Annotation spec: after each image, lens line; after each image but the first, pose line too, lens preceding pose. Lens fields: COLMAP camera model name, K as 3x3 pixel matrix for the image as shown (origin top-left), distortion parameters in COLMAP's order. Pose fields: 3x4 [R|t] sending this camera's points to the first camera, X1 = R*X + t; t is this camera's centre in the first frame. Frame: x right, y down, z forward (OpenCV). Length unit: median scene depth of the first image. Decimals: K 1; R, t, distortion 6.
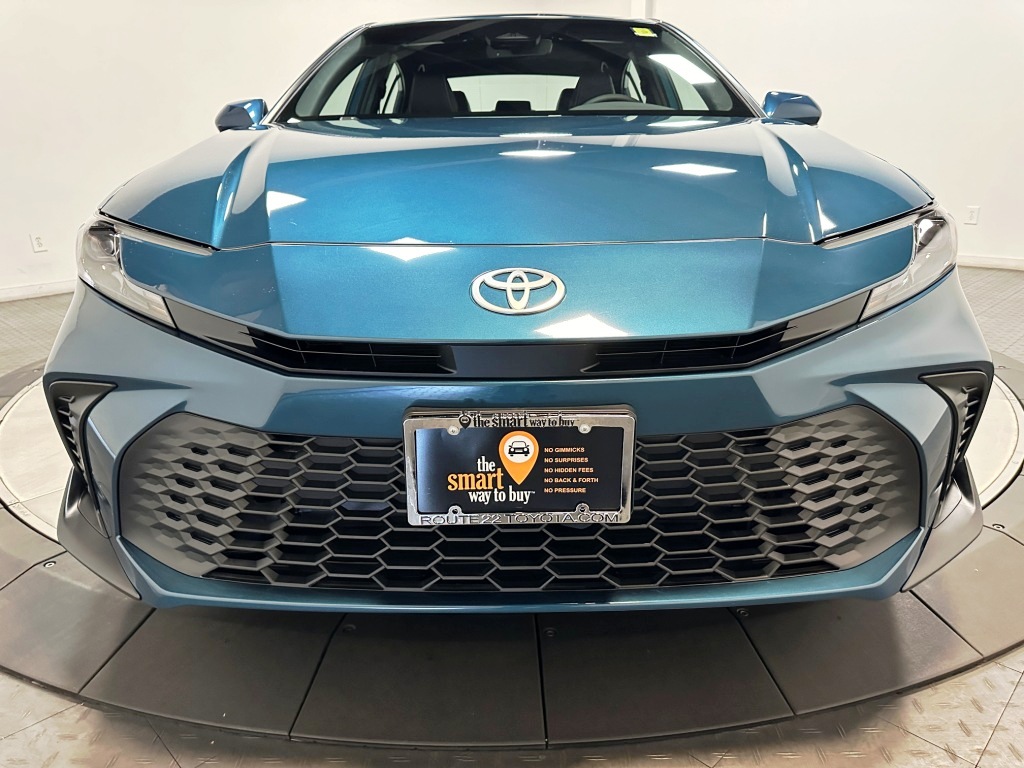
lens RADIAL K [[757.1, 0, 512.0], [0, 757.1, 384.0], [0, 0, 1]] dist [0.092978, -0.123407]
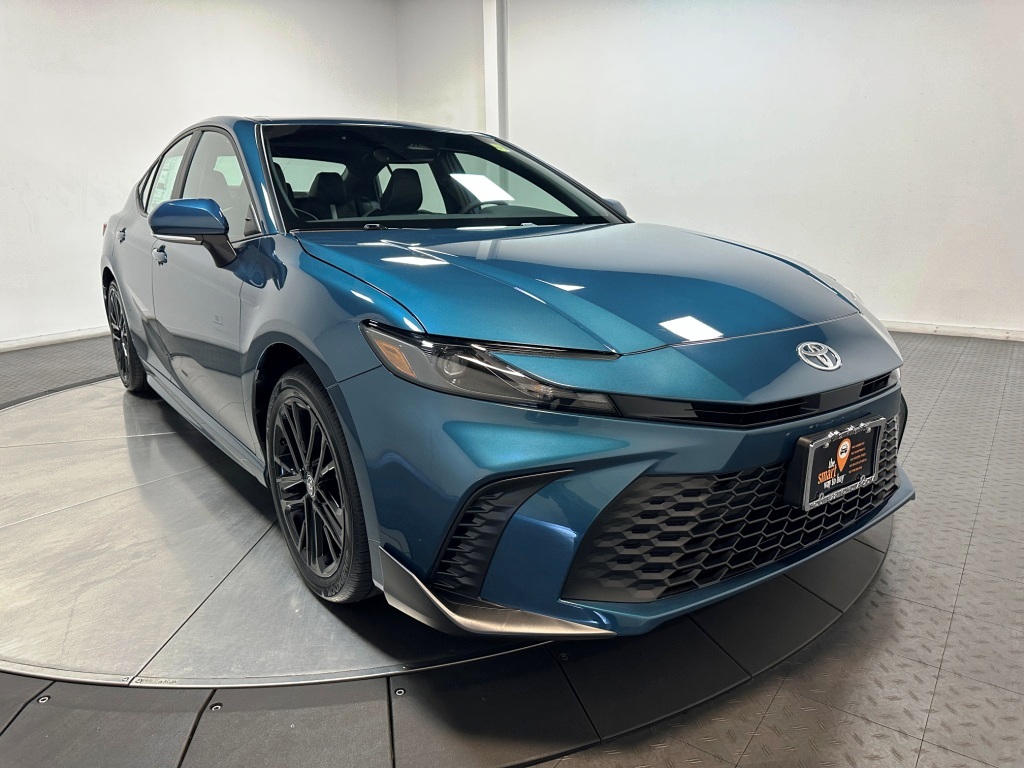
lens RADIAL K [[757.1, 0, 512.0], [0, 757.1, 384.0], [0, 0, 1]] dist [0.092978, -0.123407]
pose [[0.787951, -0.134464, 0.600876, -1.409759], [0.174119, 0.984692, -0.007975, -0.153688], [-0.590606, 0.110908, 0.799302, 0.059963]]
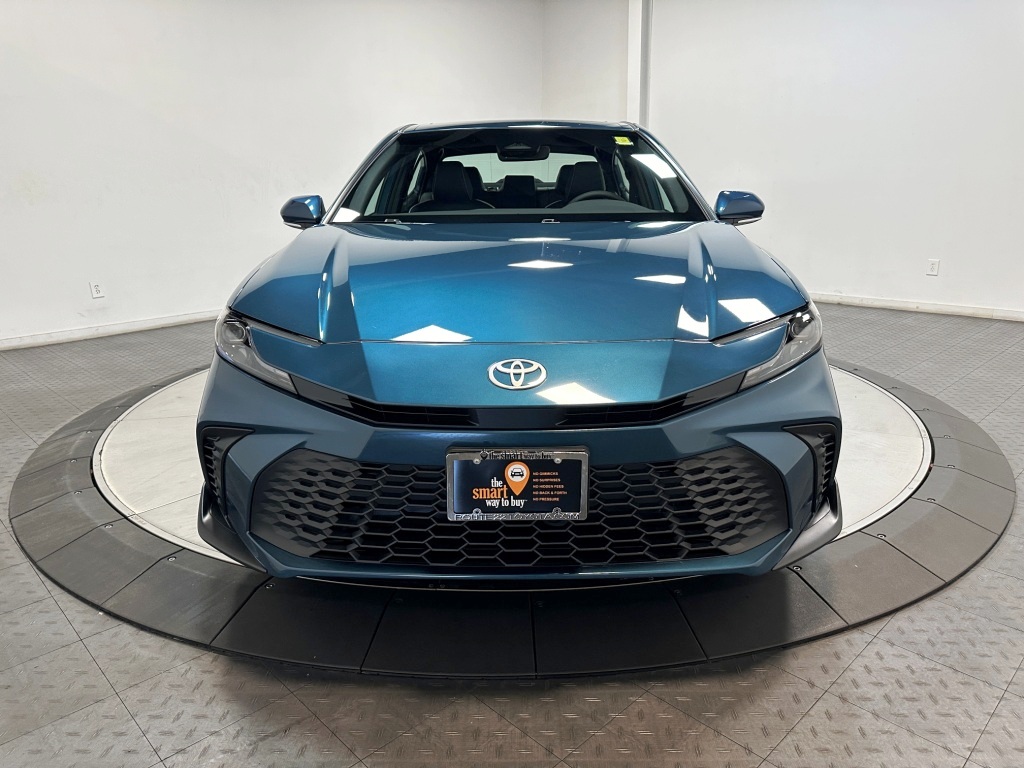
lens RADIAL K [[757.1, 0, 512.0], [0, 757.1, 384.0], [0, 0, 1]] dist [0.092978, -0.123407]
pose [[0.999944, 0.004748, -0.009458, 0.011131], [-0.005097, 0.999291, -0.037303, -0.038878], [0.009274, 0.037349, 0.999259, -0.555815]]
